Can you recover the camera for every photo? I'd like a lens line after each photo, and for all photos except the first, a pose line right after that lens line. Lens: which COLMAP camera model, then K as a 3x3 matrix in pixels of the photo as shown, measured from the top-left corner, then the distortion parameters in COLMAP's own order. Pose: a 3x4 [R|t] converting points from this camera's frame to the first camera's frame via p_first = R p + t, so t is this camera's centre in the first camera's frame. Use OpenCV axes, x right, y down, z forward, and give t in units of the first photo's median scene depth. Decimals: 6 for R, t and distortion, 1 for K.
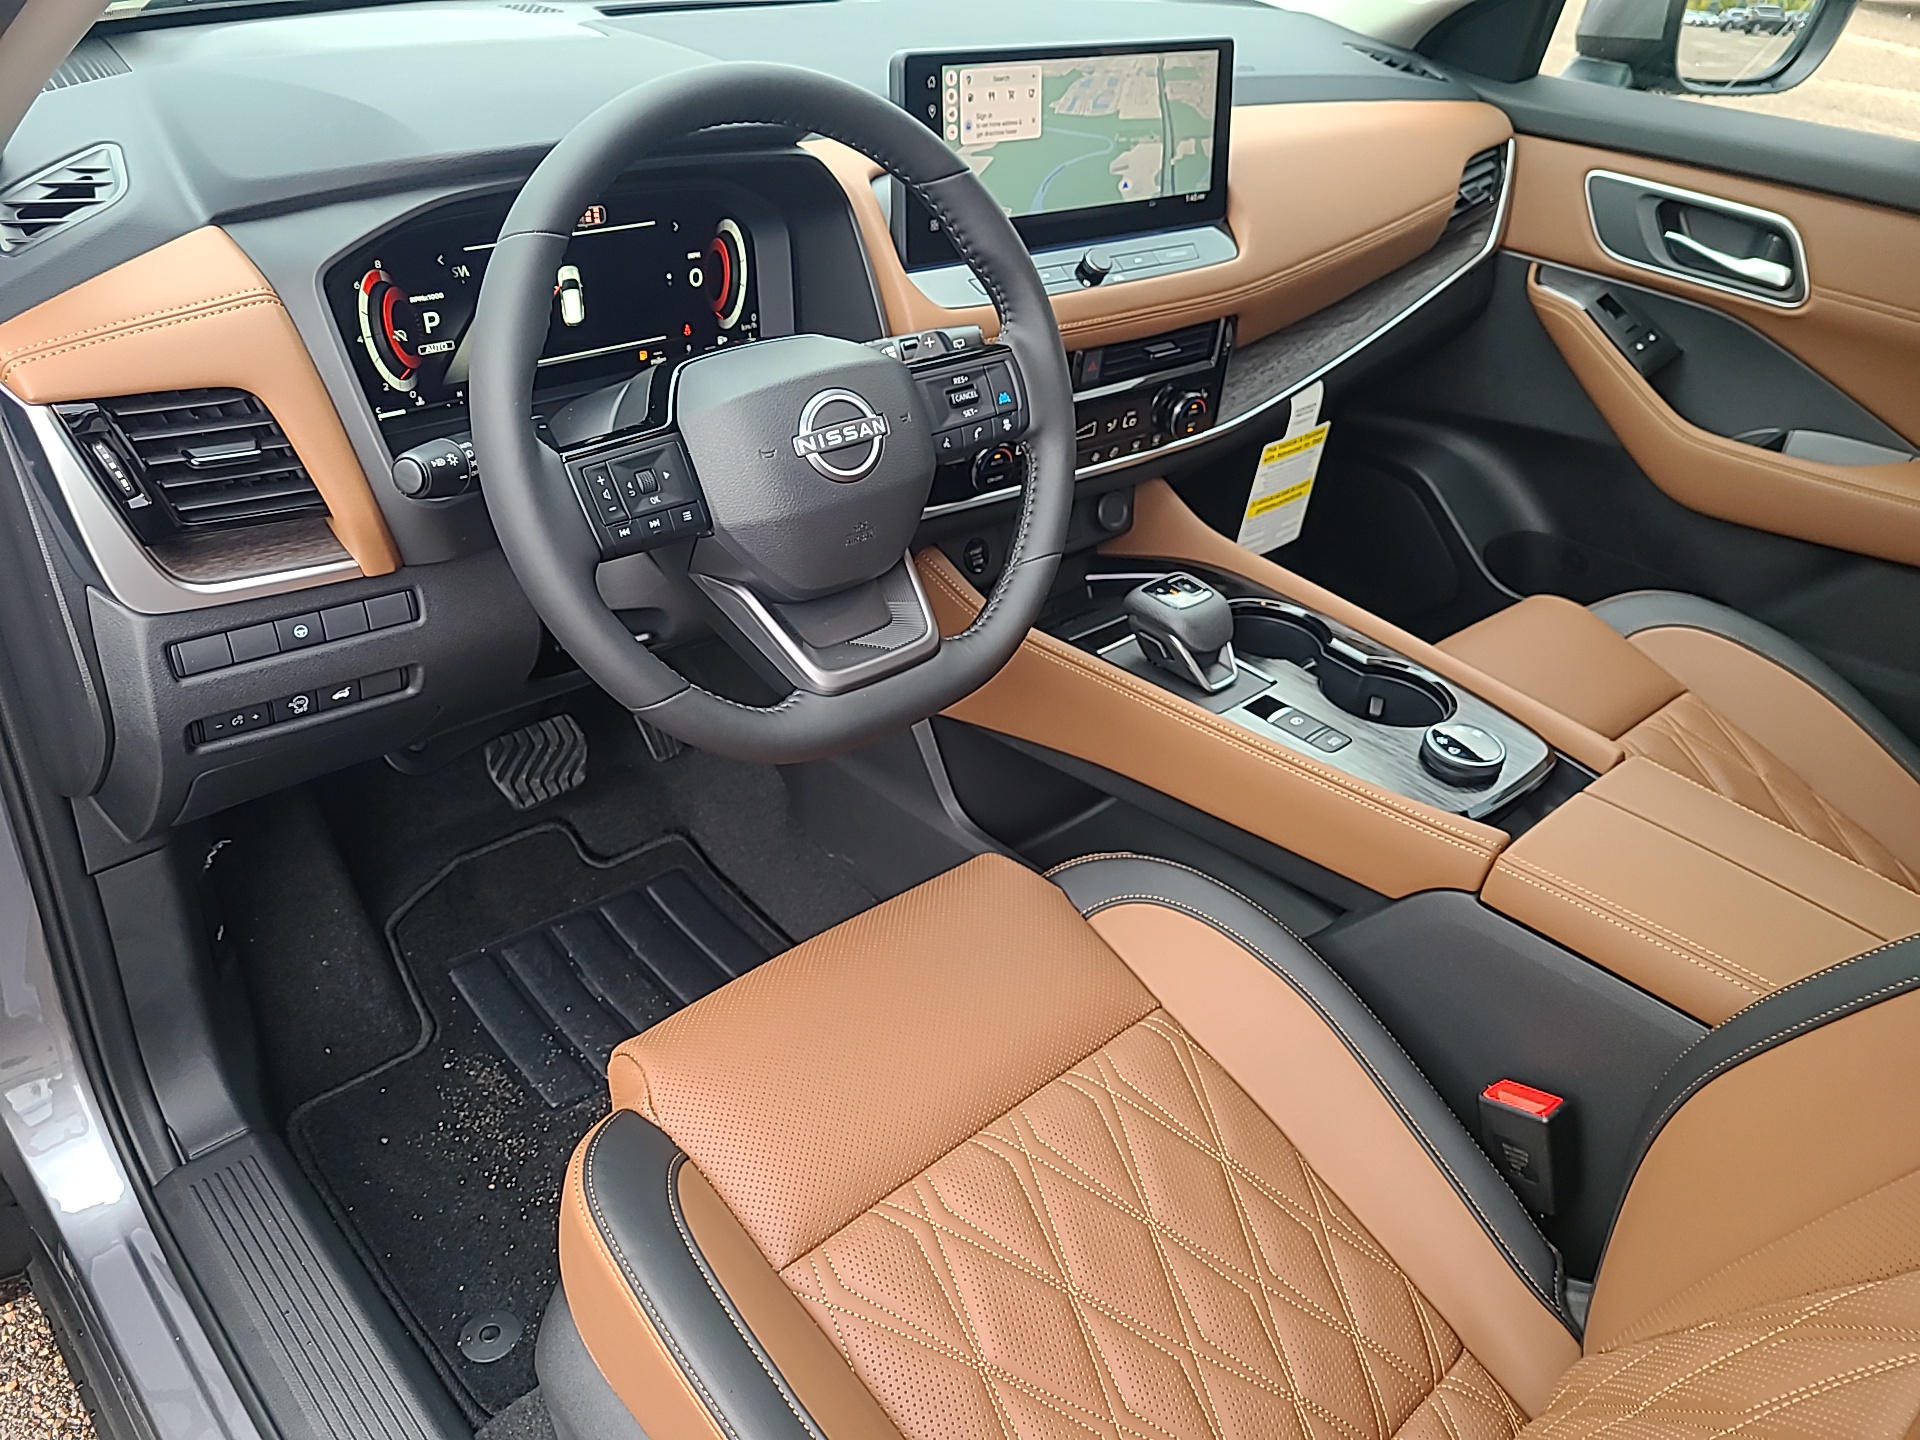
lens RADIAL K [[1484.4, 0, 960.0], [0, 1484.4, 720.0], [0, 0, 1]] dist [0.033552, -0.007062]
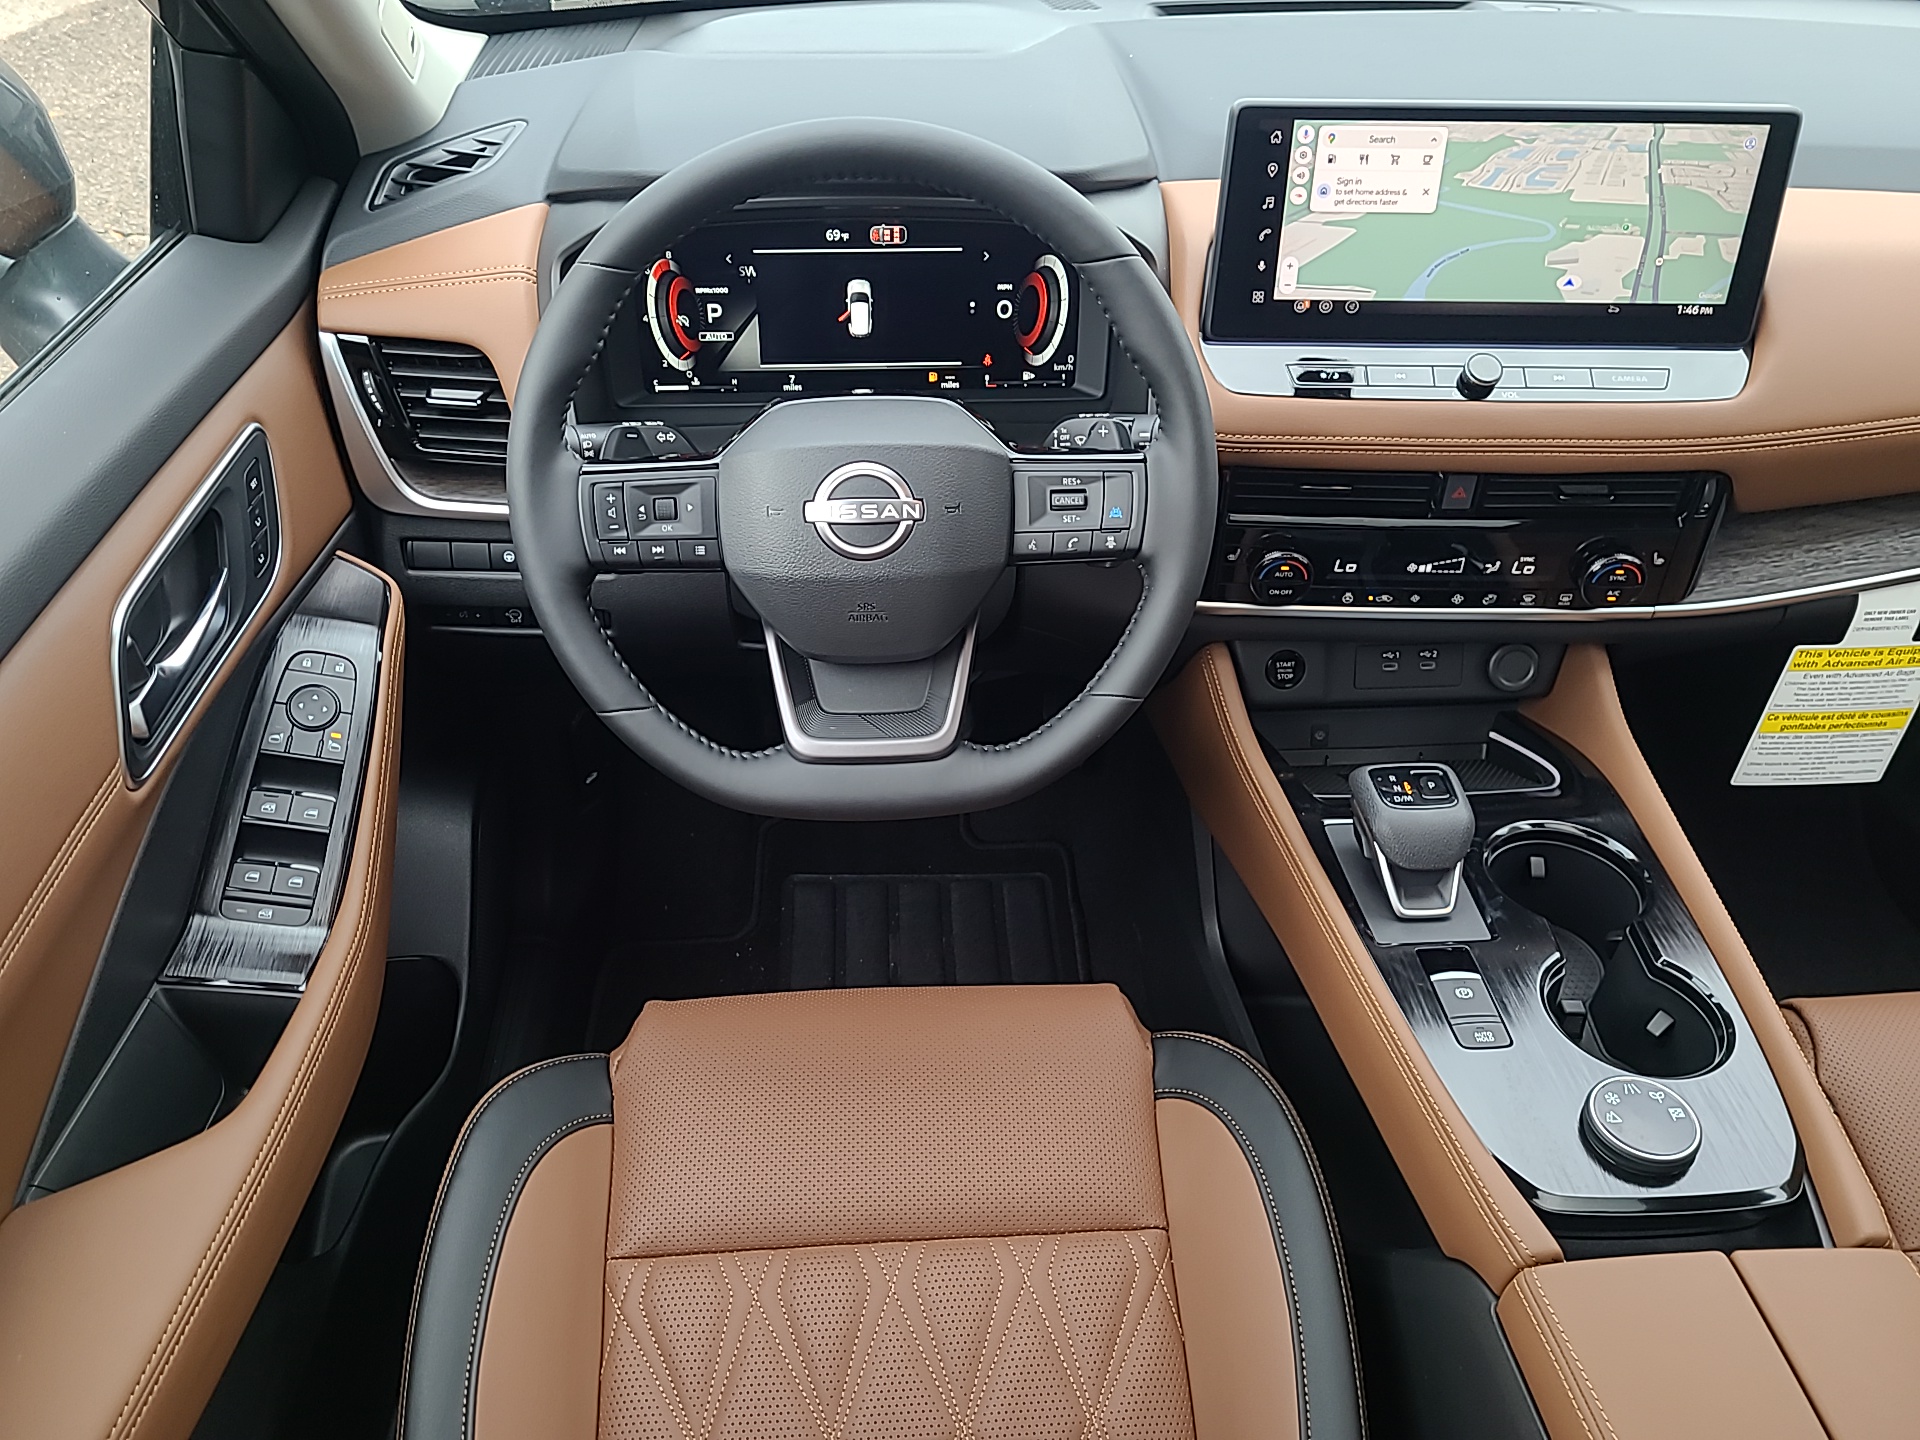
lens RADIAL K [[1562.9, 0, 945.2], [0, 1562.9, 731.7], [0, 0, 1]] dist [0.054936, -0.057681]
pose [[0.768032, 0.326988, -0.550641, 0.418783], [-0.305045, 0.942808, 0.134392, -0.154328], [0.563093, 0.064753, 0.823852, 0.148239]]
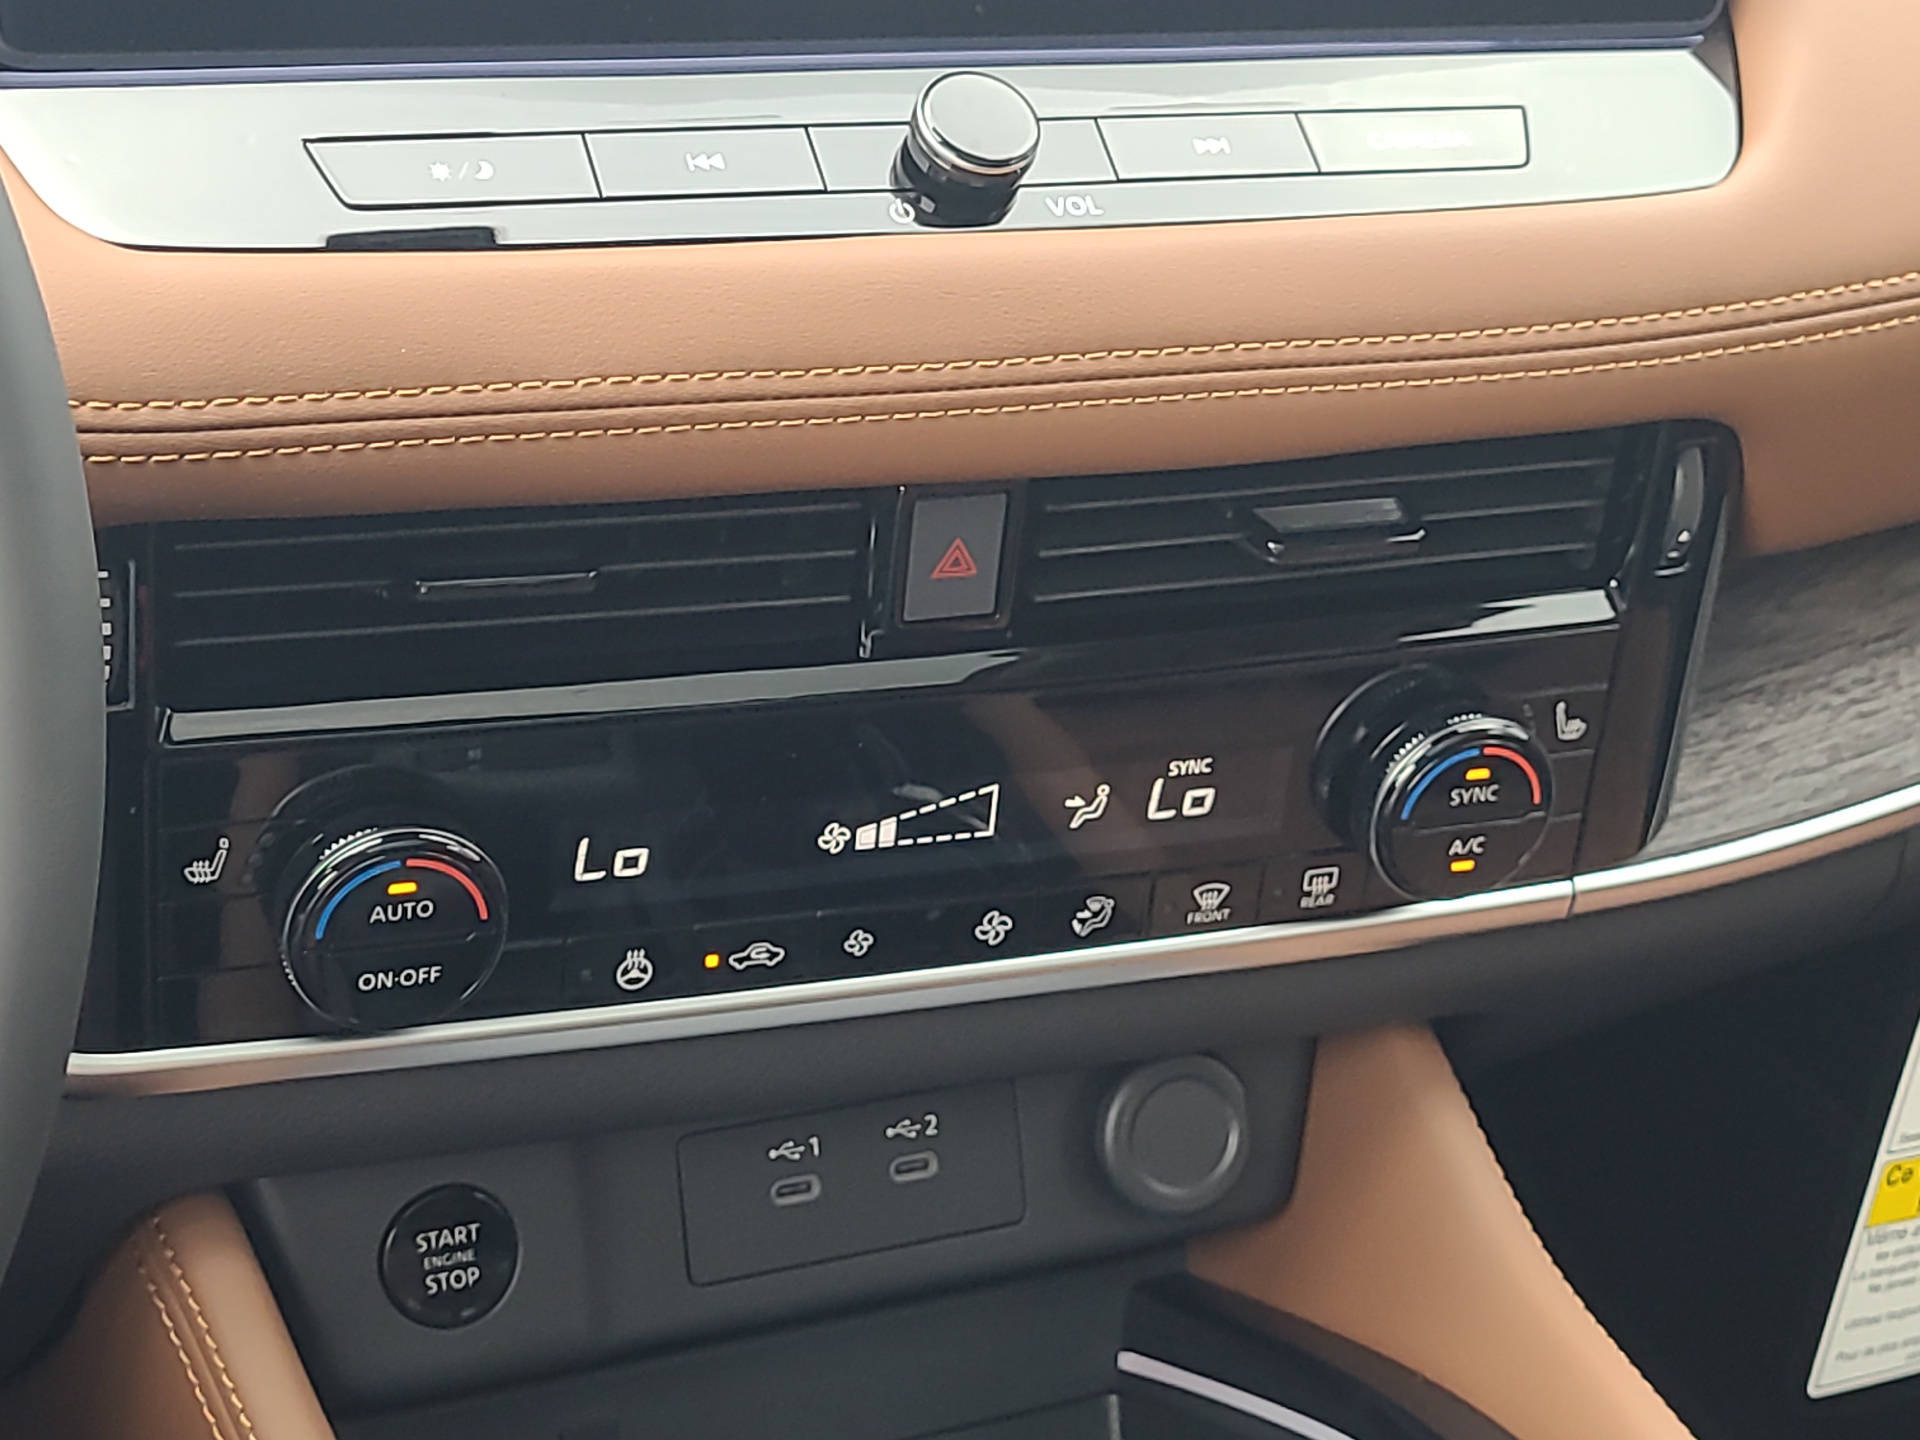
lens RADIAL K [[3750.9, 0, 881.9], [0, 3750.9, 760.4], [0, 0, 1]] dist [0.144105, -1.460461]
pose [[0.949314, 0.139067, -0.281893, 0.267467], [-0.175717, 0.978378, -0.109085, -0.150162], [0.260628, 0.153089, 0.953224, 0.469202]]
